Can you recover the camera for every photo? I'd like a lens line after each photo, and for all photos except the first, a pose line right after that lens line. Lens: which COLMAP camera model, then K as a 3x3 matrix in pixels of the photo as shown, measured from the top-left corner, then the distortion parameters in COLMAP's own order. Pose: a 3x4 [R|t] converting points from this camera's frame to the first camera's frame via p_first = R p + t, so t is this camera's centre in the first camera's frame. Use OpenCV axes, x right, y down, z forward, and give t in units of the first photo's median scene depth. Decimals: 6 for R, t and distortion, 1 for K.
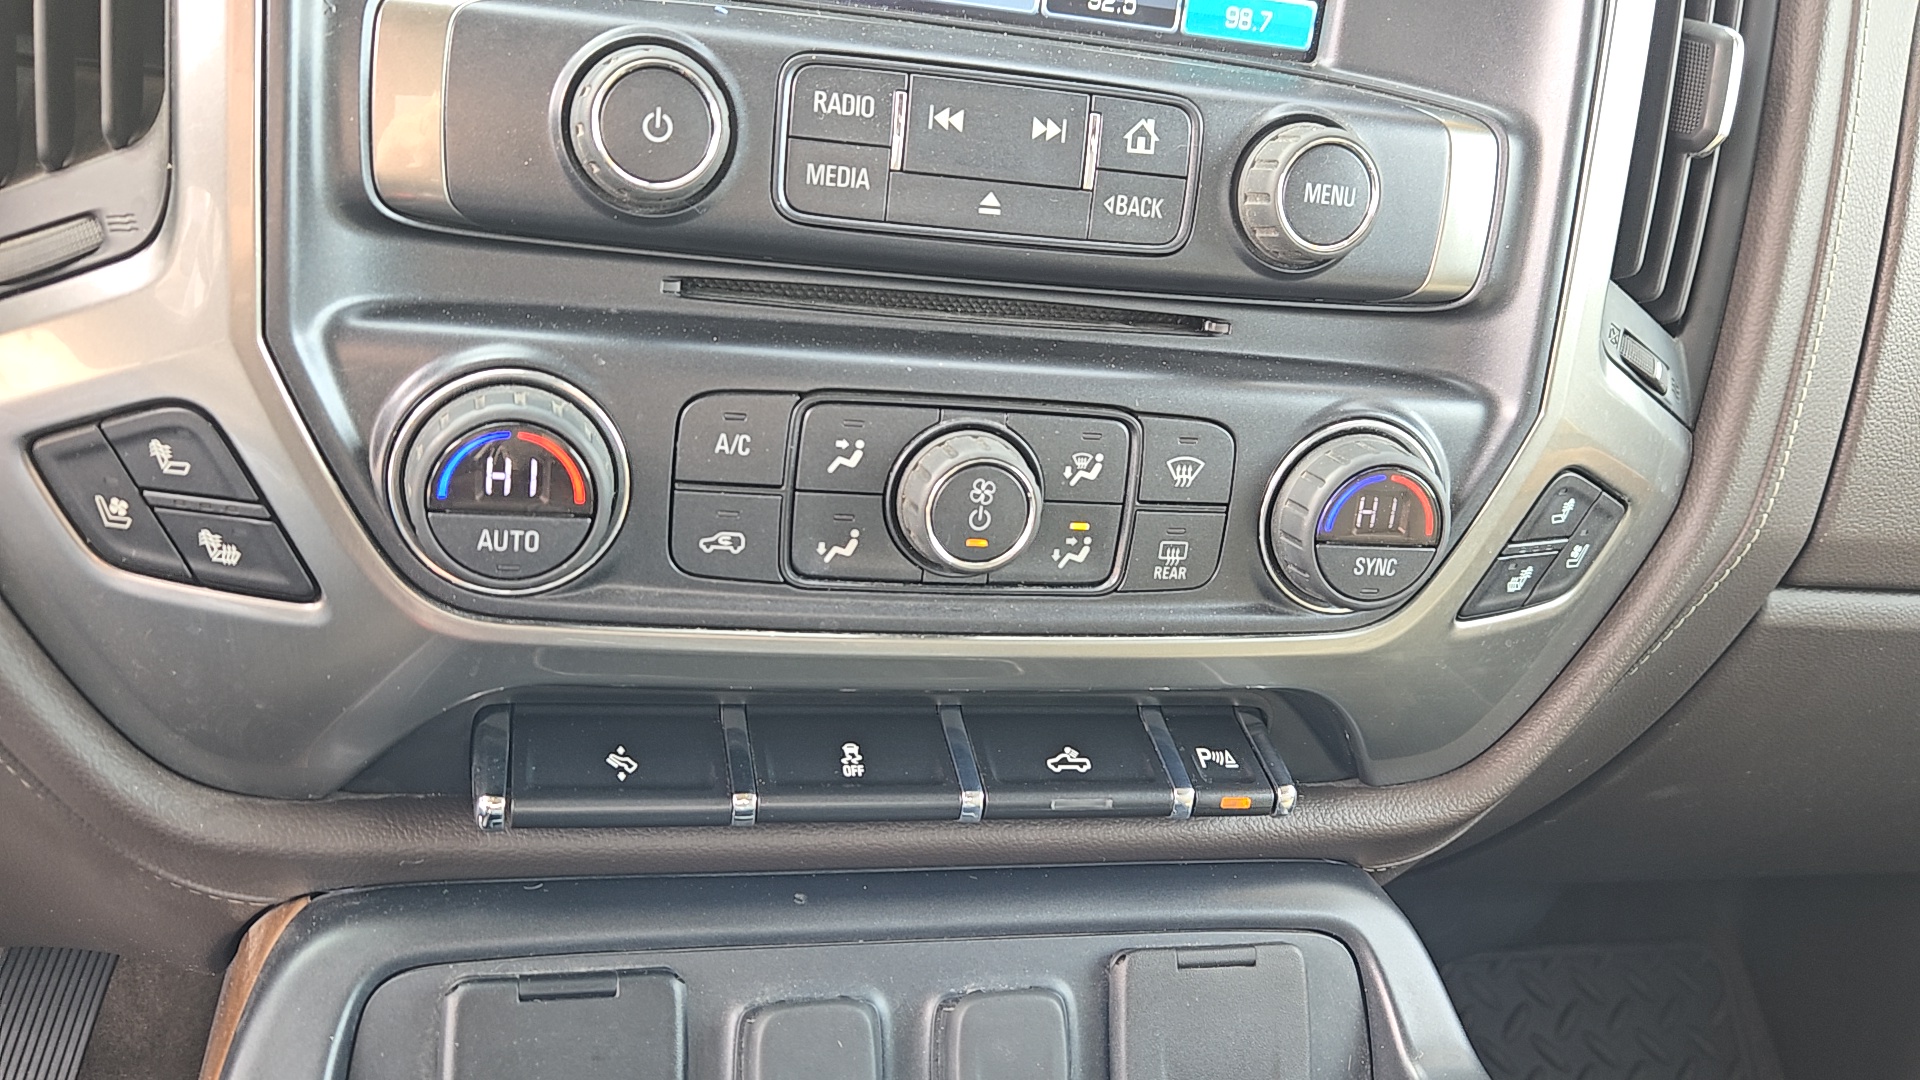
lens RADIAL K [[1613.4, 0, 955.1], [0, 1613.4, 539.3], [0, 0, 1]] dist [0.004073, -0.014109]
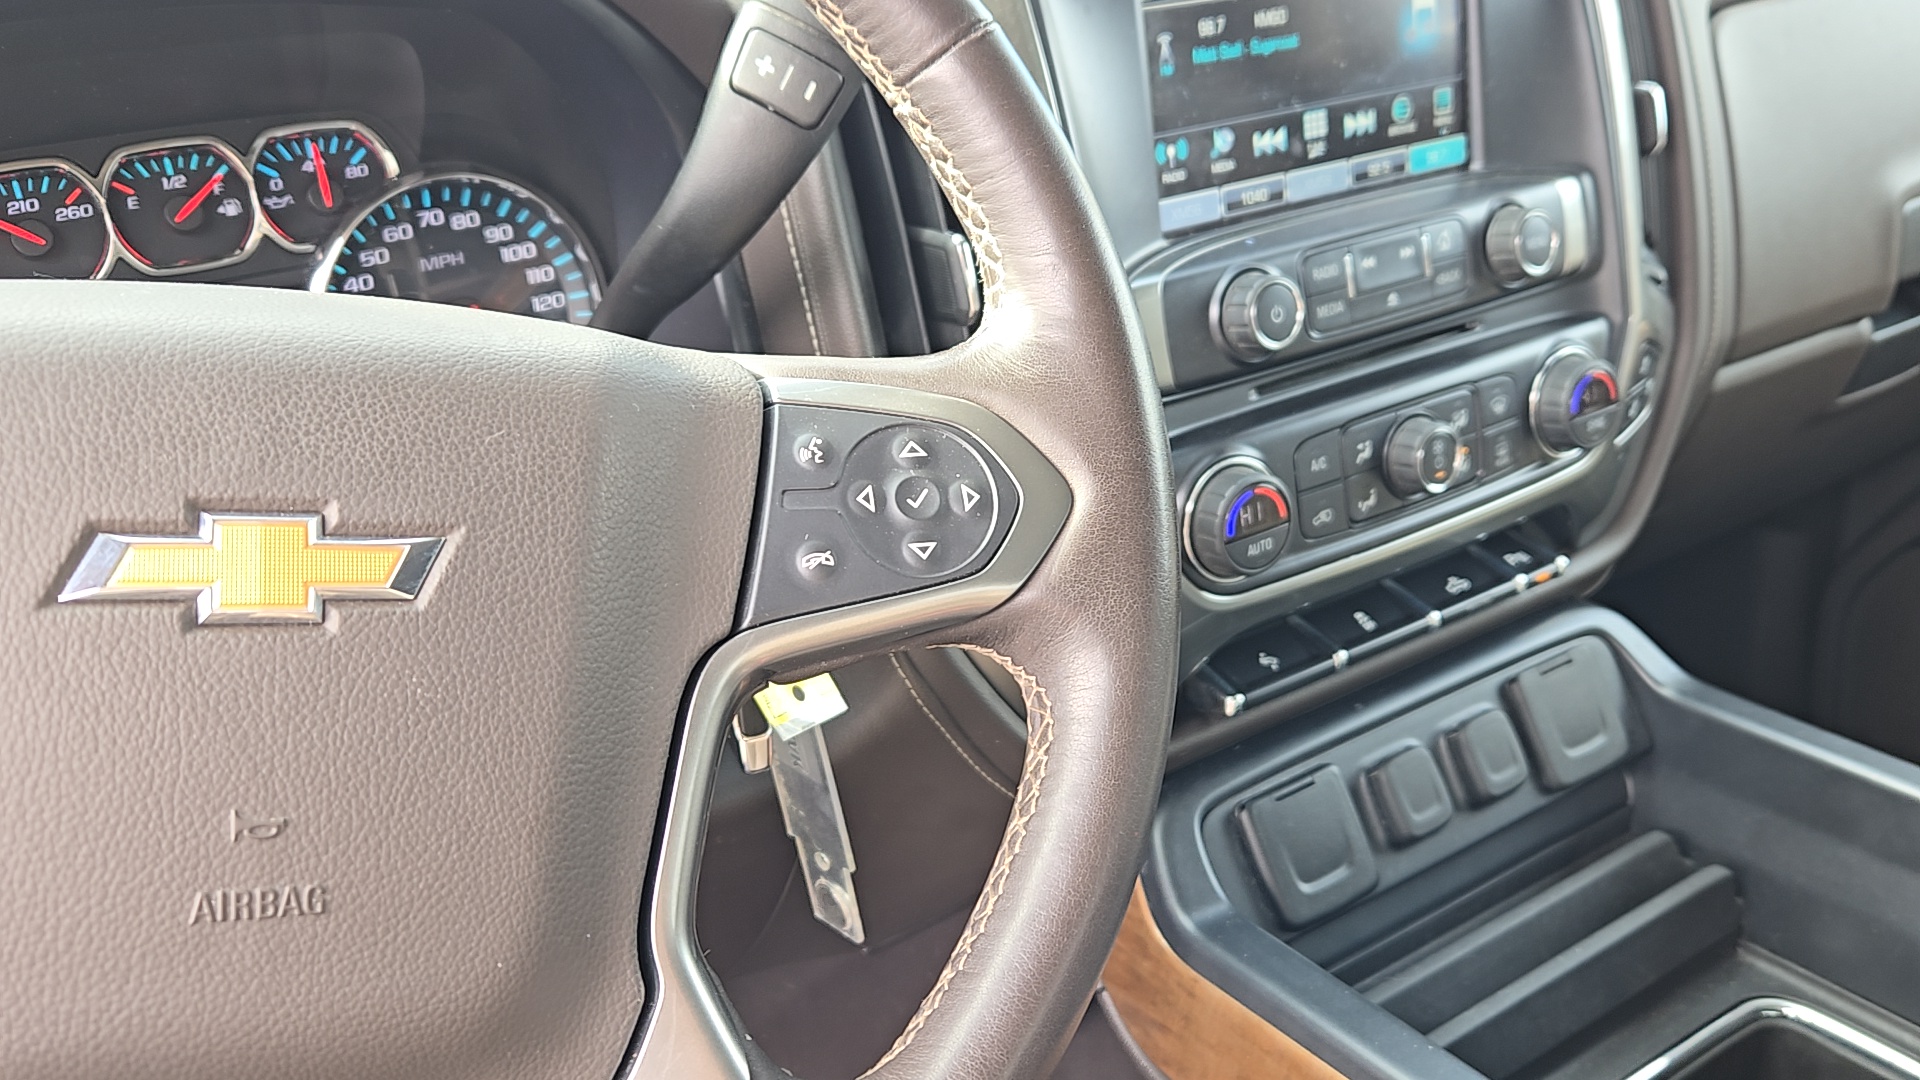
lens RADIAL K [[1643.0, 0, 959.4], [0, 1643.0, 544.5], [0, 0, 1]] dist [0.007451, -0.002100]
pose [[0.922181, -0.320211, 0.216905, -0.917699], [0.316465, 0.947135, 0.052767, -0.193494], [-0.222335, 0.019983, 0.974765, -0.711310]]
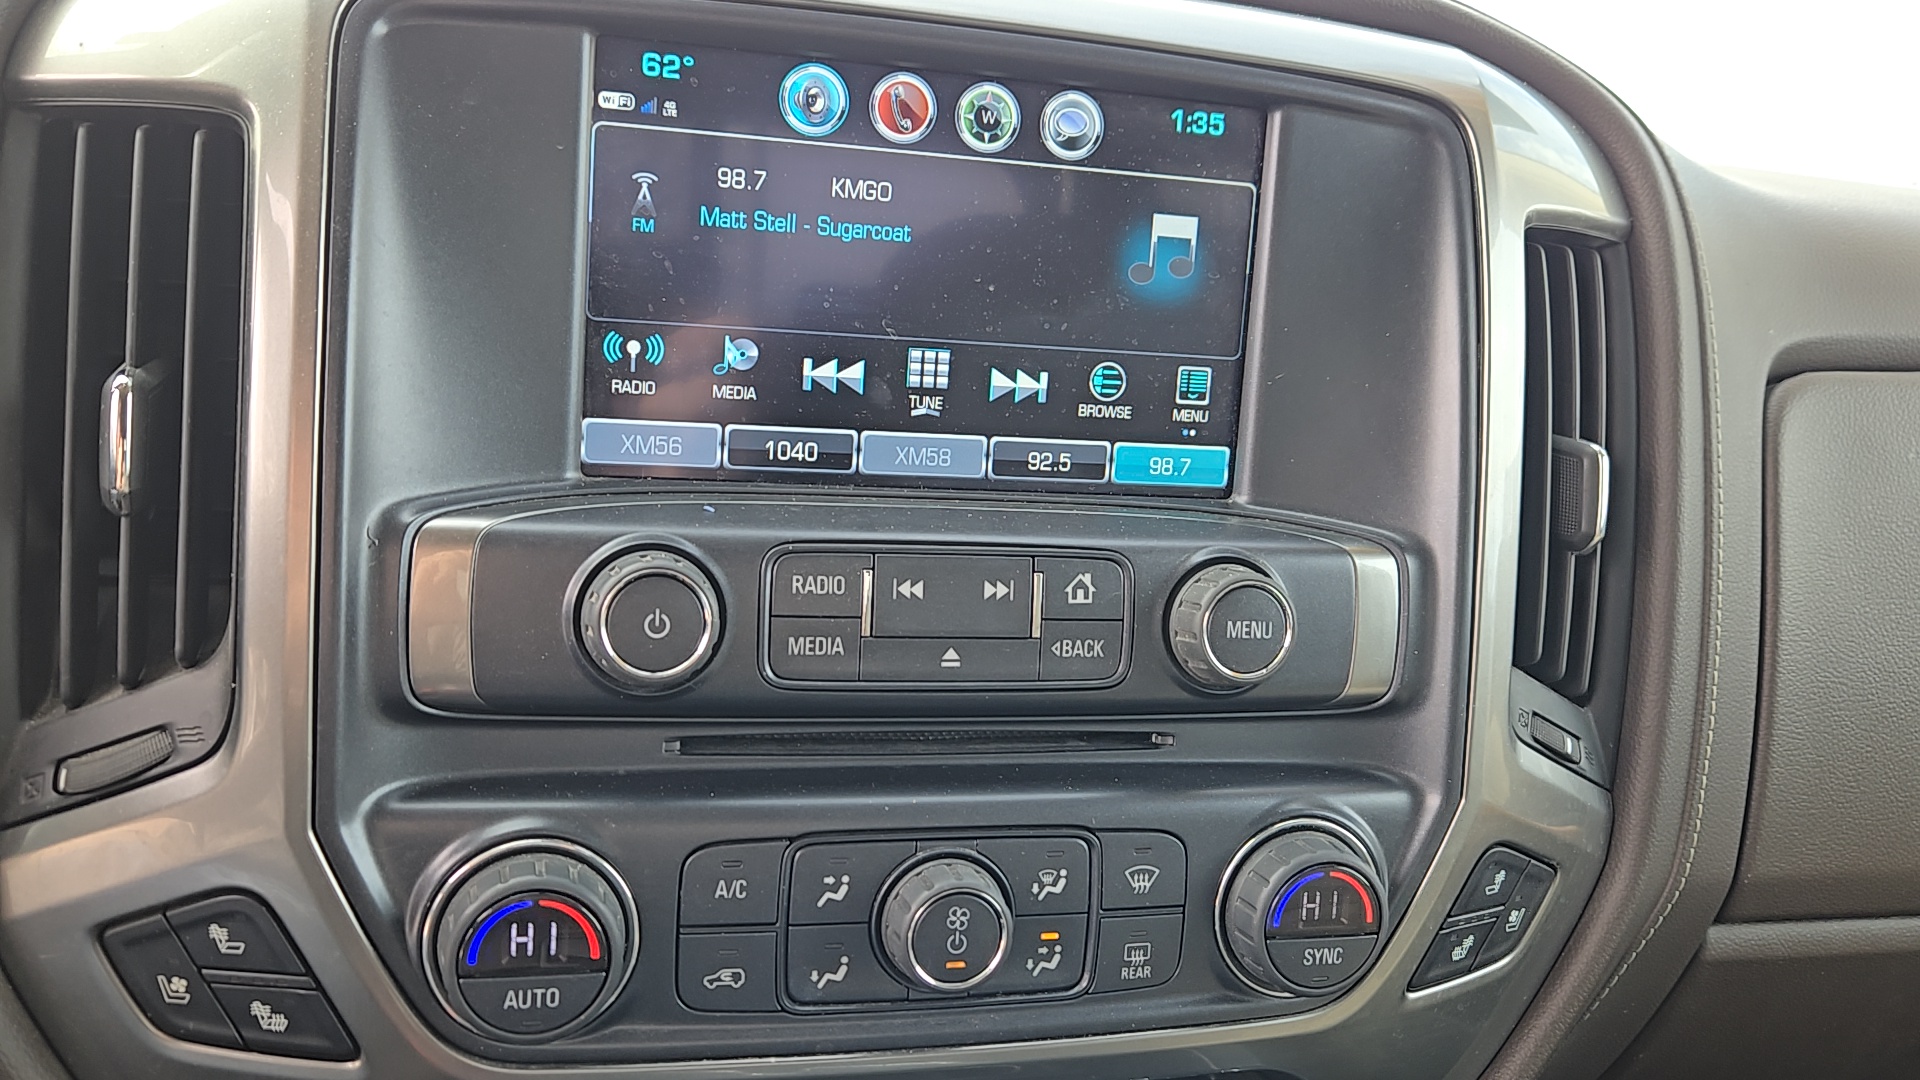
lens RADIAL K [[1623.0, 0, 955.0], [0, 1623.0, 536.7], [0, 0, 1]] dist [0.000847, 0.003674]
pose [[0.998486, -0.054572, 0.006944, 0.020993], [0.054978, 0.985449, -0.160835, -0.105593], [0.001934, 0.160973, 0.986957, -0.137115]]
